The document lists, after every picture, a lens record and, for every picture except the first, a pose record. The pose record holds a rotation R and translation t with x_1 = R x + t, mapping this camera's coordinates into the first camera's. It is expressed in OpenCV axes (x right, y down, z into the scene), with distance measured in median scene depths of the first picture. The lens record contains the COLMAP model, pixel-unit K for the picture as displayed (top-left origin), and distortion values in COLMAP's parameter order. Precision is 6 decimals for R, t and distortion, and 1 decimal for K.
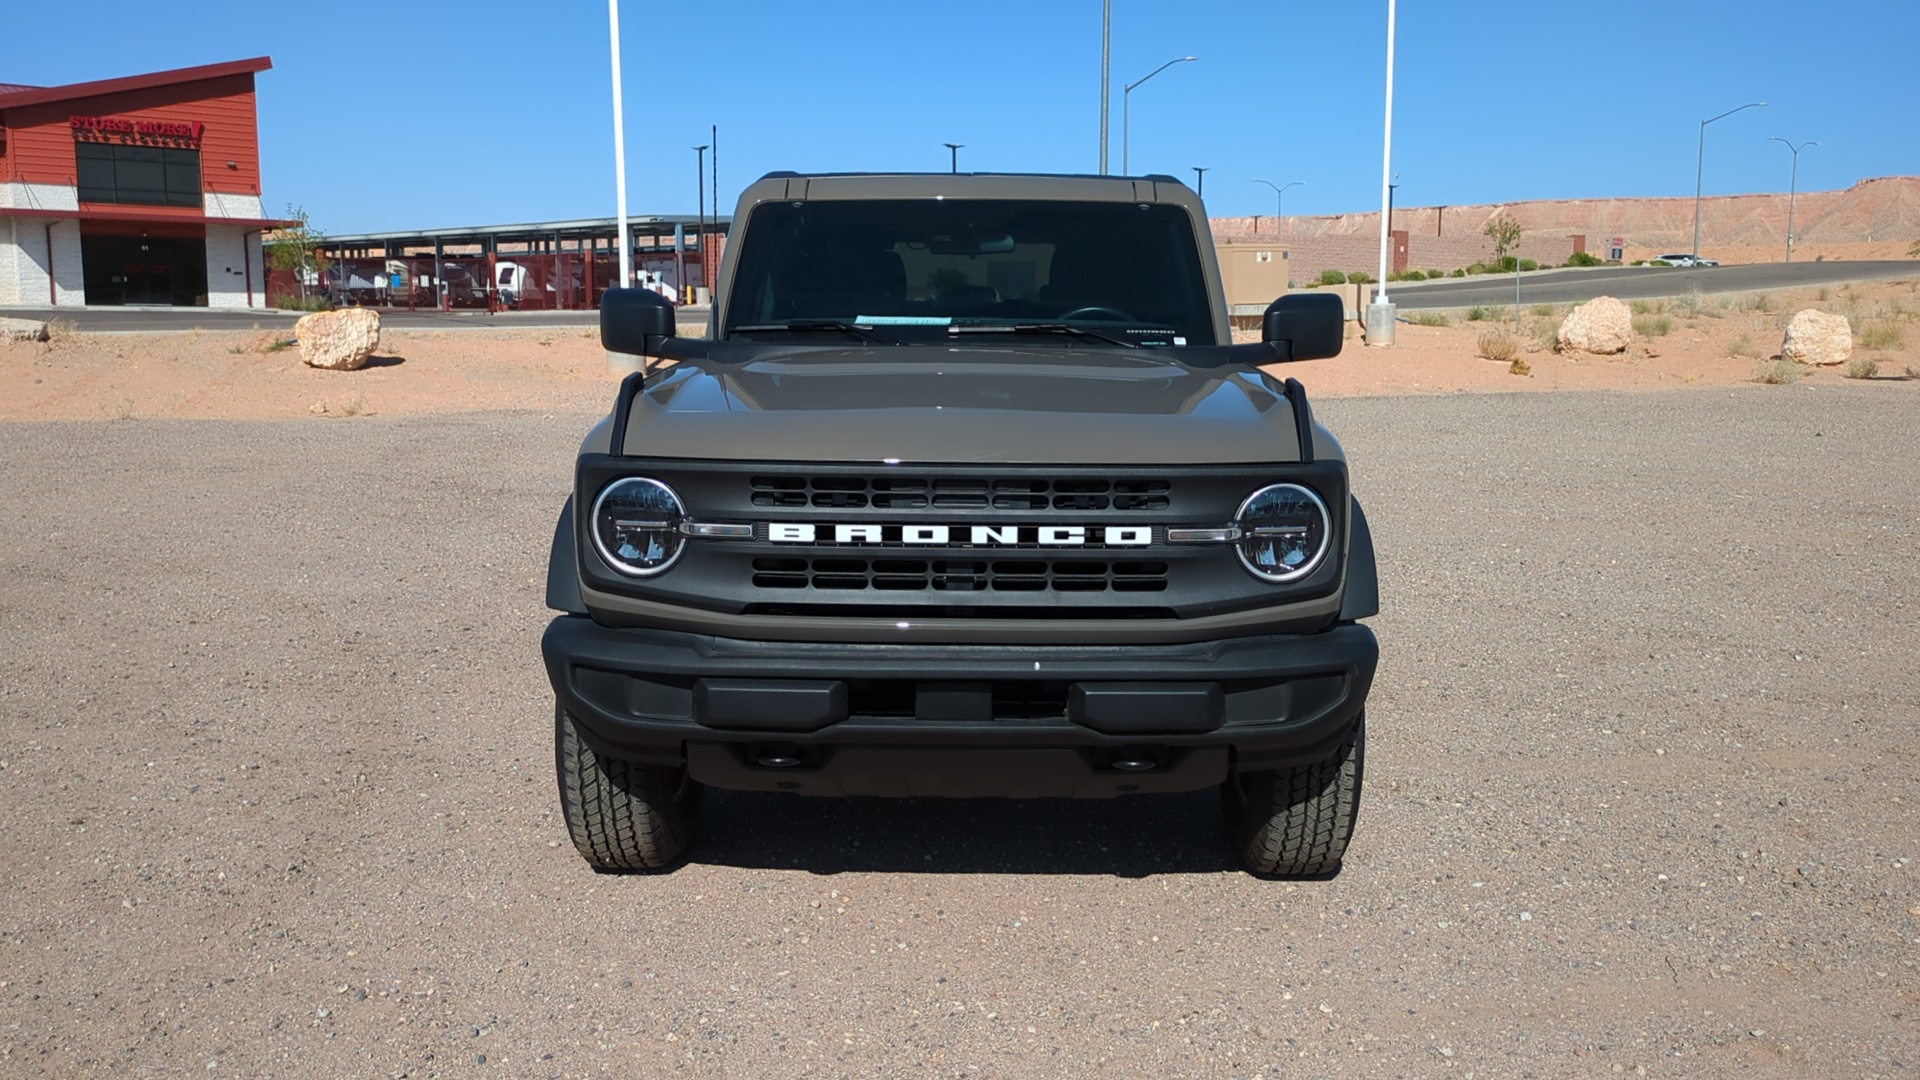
lens RADIAL K [[1636.4, 0, 975.4], [0, 1636.4, 548.9], [0, 0, 1]] dist [0.104681, -0.159735]
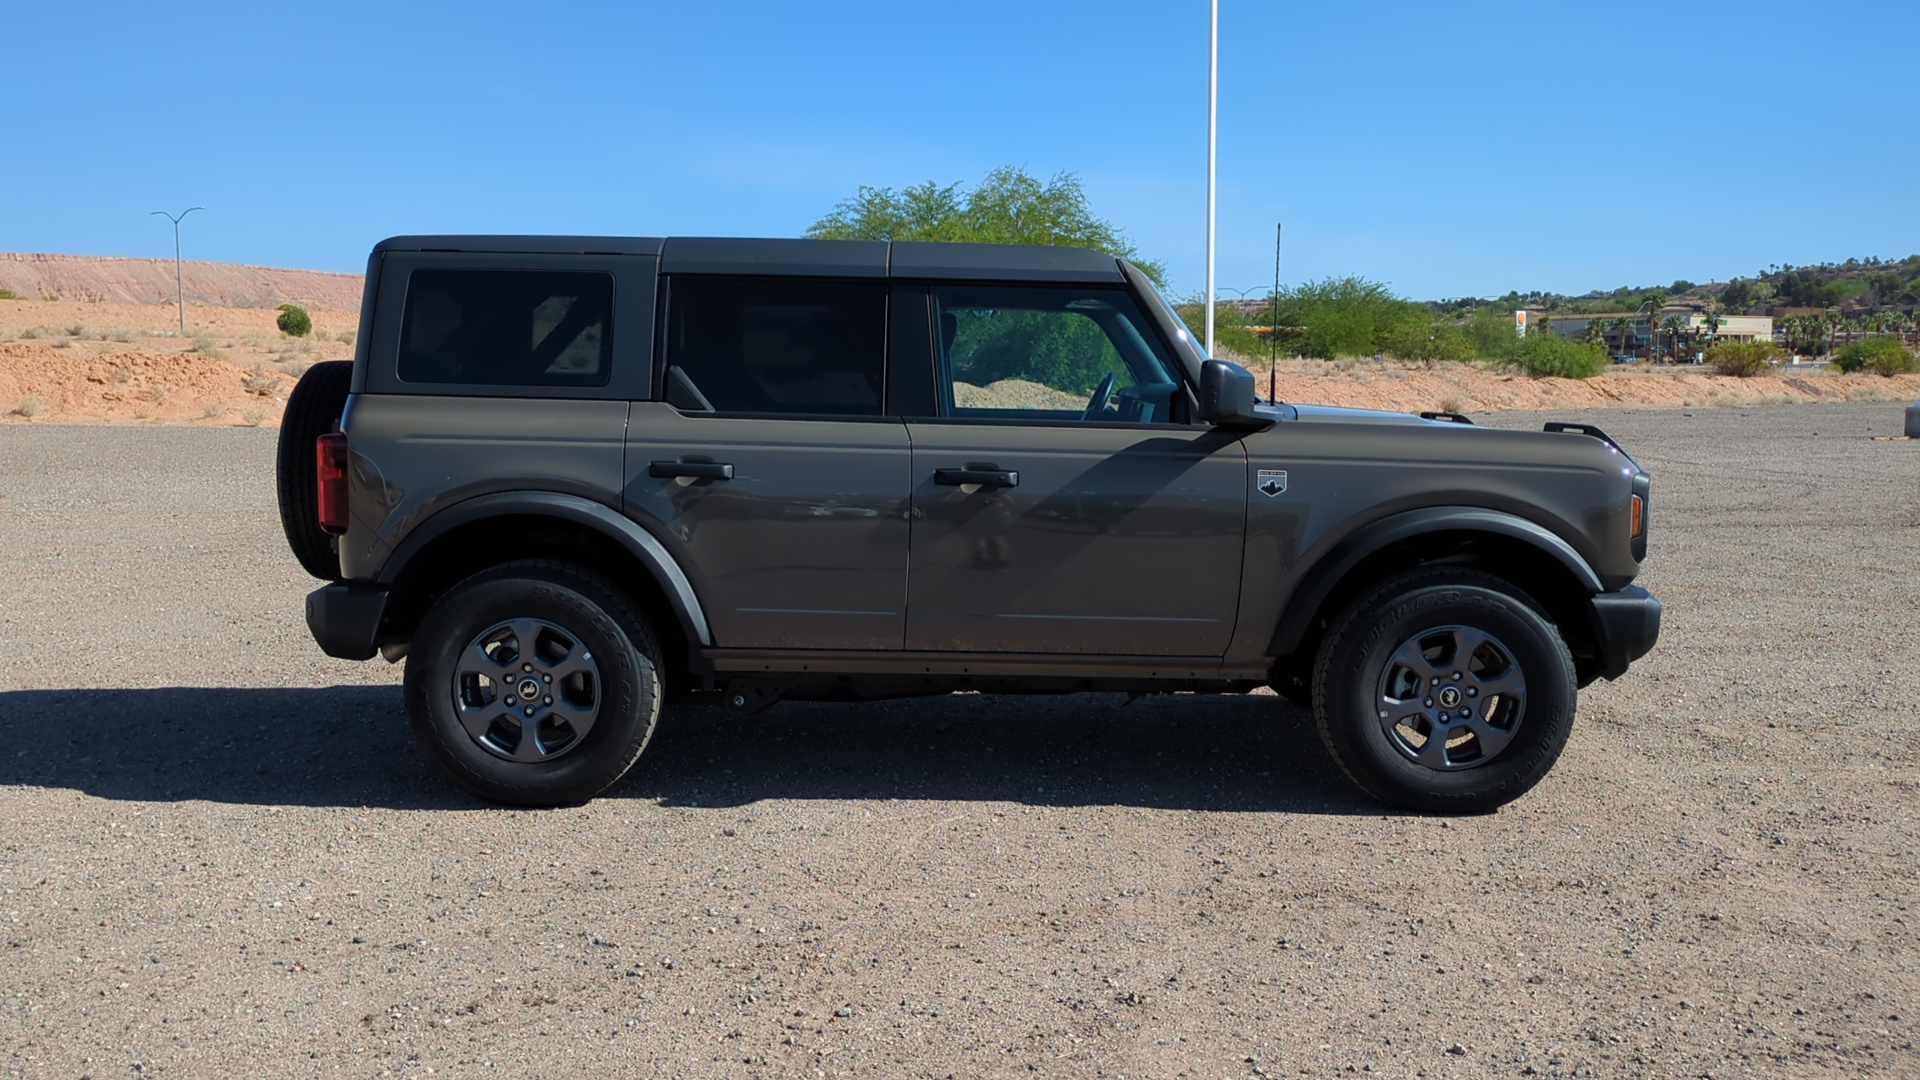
lens RADIAL K [[1636.4, 0, 975.4], [0, 1636.4, 548.9], [0, 0, 1]] dist [0.104681, -0.159735]
pose [[-0.005312, -0.115318, 0.993314, -1.599414], [0.141892, 0.983191, 0.114901, -0.229533], [-0.989868, 0.141554, 0.011140, 1.459187]]
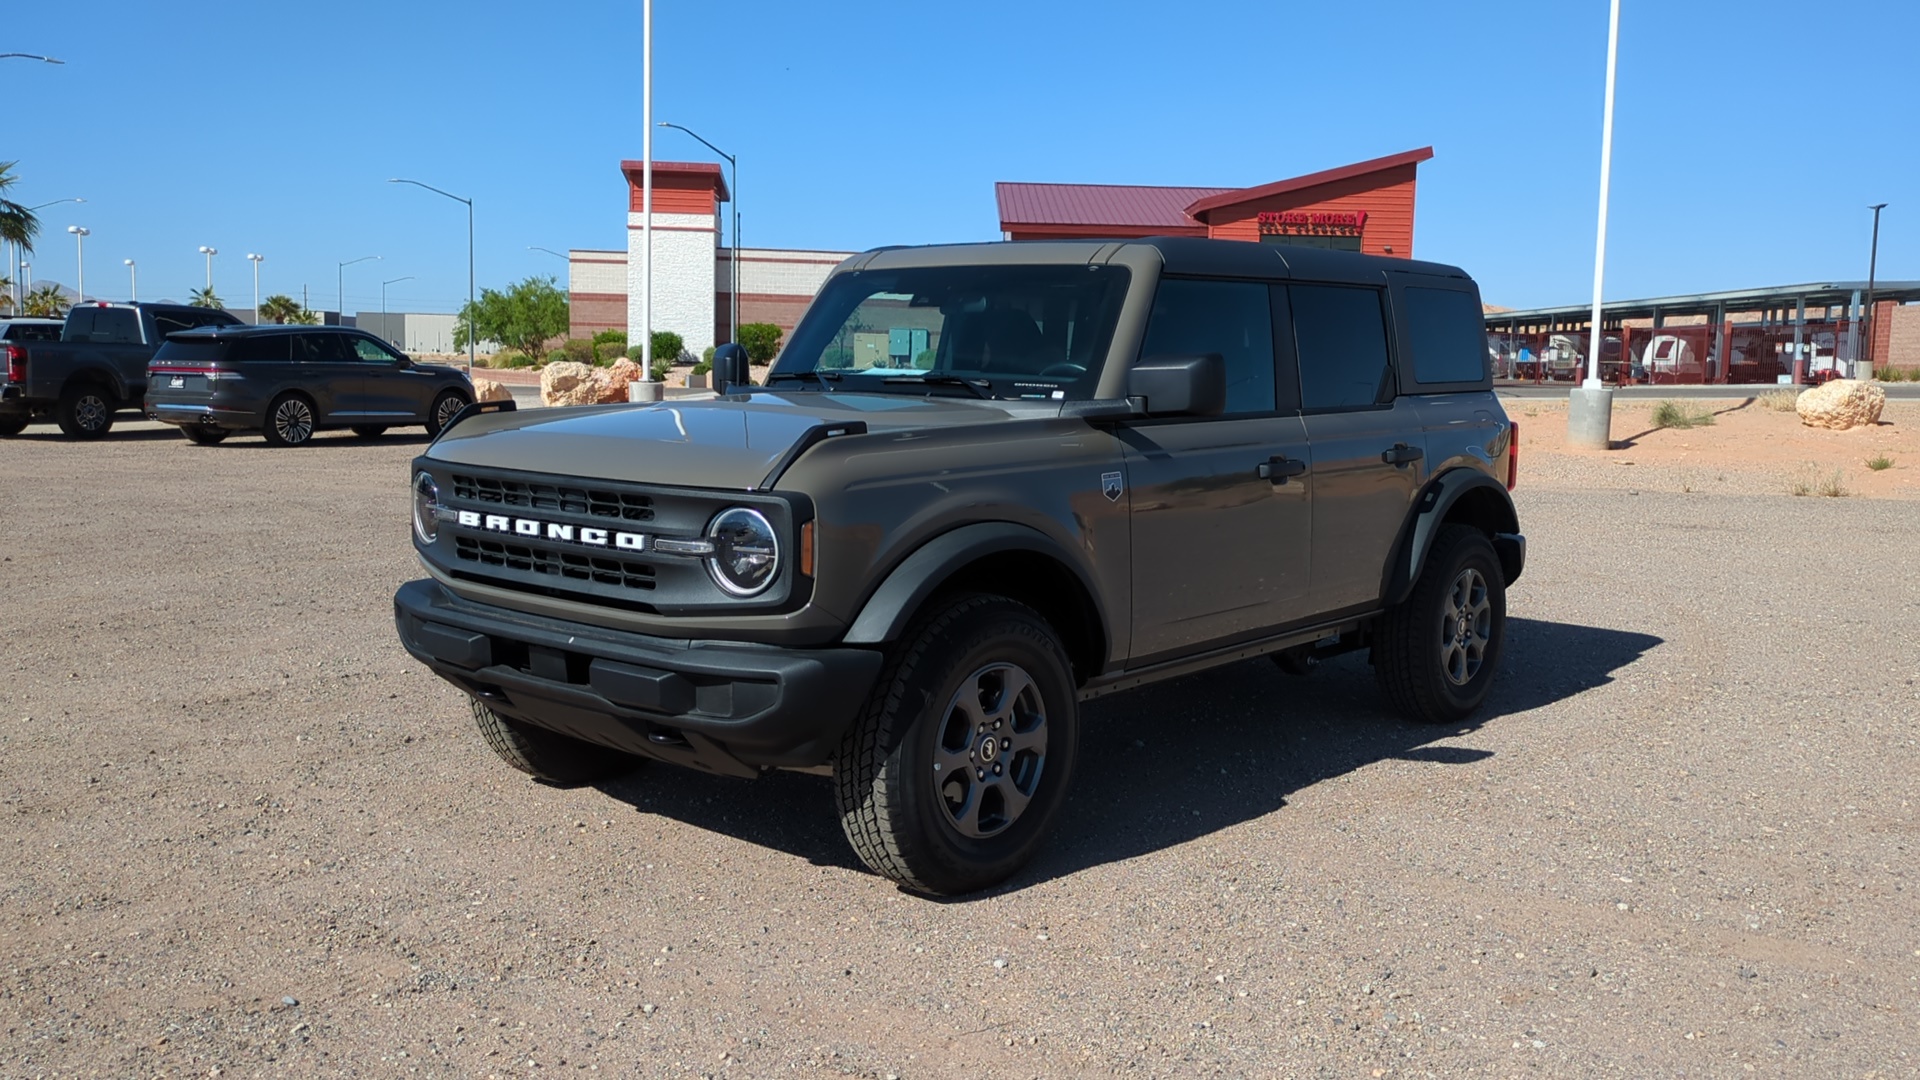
lens RADIAL K [[1636.4, 0, 975.4], [0, 1636.4, 548.9], [0, 0, 1]] dist [0.104681, -0.159735]
pose [[0.766752, 0.082241, -0.636654, 0.936681], [-0.110323, 0.993886, -0.004479, -0.021982], [0.632393, 0.073672, 0.771137, 0.203948]]
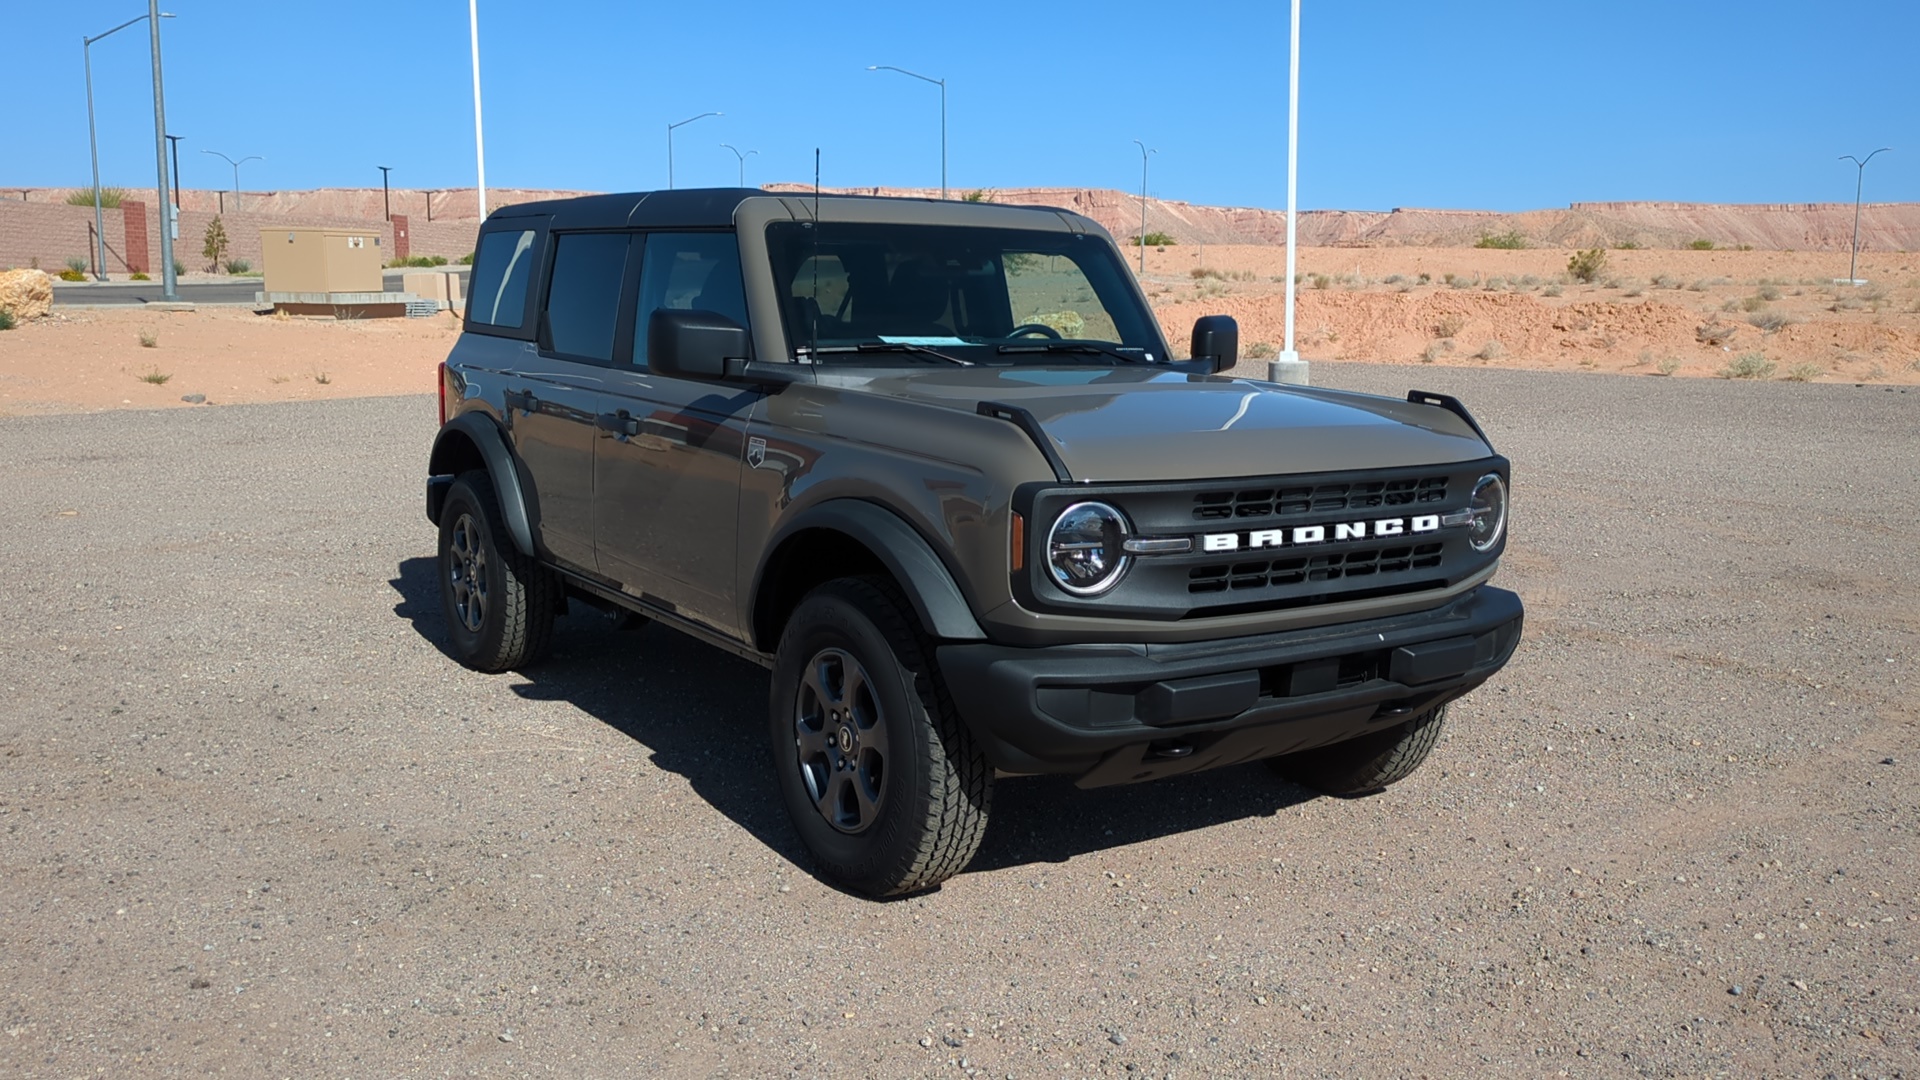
lens RADIAL K [[1636.4, 0, 975.4], [0, 1636.4, 548.9], [0, 0, 1]] dist [0.104681, -0.159735]
pose [[0.821239, -0.080497, 0.564878, -0.781285], [0.075938, 0.996611, 0.031620, -0.047338], [-0.565509, 0.016928, 0.824569, 0.154149]]
